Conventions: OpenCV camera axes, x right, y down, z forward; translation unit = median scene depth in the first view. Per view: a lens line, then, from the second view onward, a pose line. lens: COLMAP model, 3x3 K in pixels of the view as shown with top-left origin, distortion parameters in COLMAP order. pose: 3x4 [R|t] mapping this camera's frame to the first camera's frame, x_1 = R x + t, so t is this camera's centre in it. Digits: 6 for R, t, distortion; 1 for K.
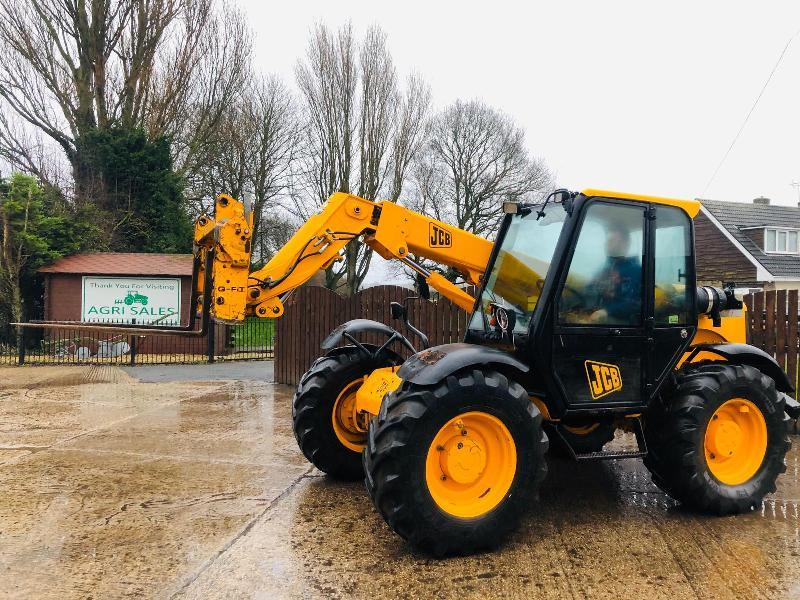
lens RADIAL K [[603.3, 0, 400.0], [0, 603.3, 300.0], [0, 0, 1]] dist [0.090397, 0.001024]
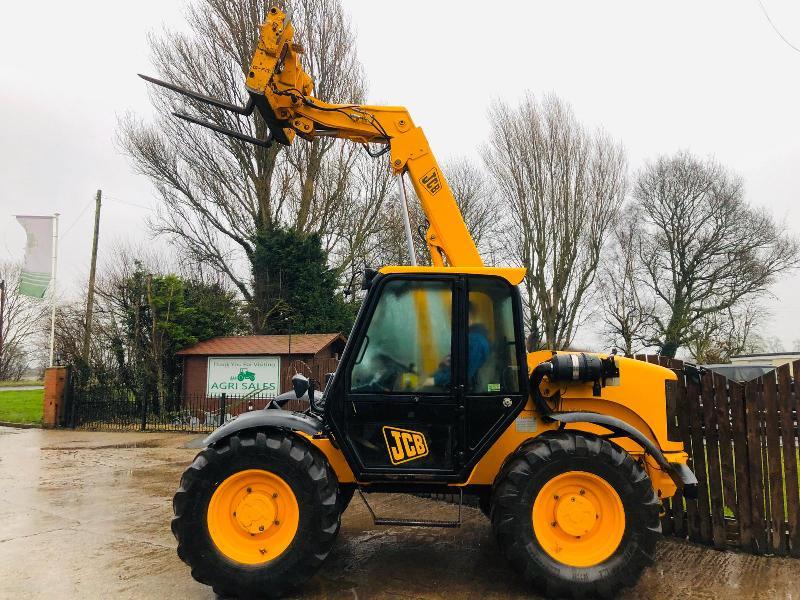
lens RADIAL K [[617.7, 0, 388.8], [0, 617.7, 300.7], [0, 0, 1]] dist [0.090114, -0.001504]
pose [[0.939109, -0.049694, -0.340008, 0.228960], [0.007676, 0.992274, -0.123827, 0.005357], [0.343535, 0.113677, 0.932235, -0.007999]]
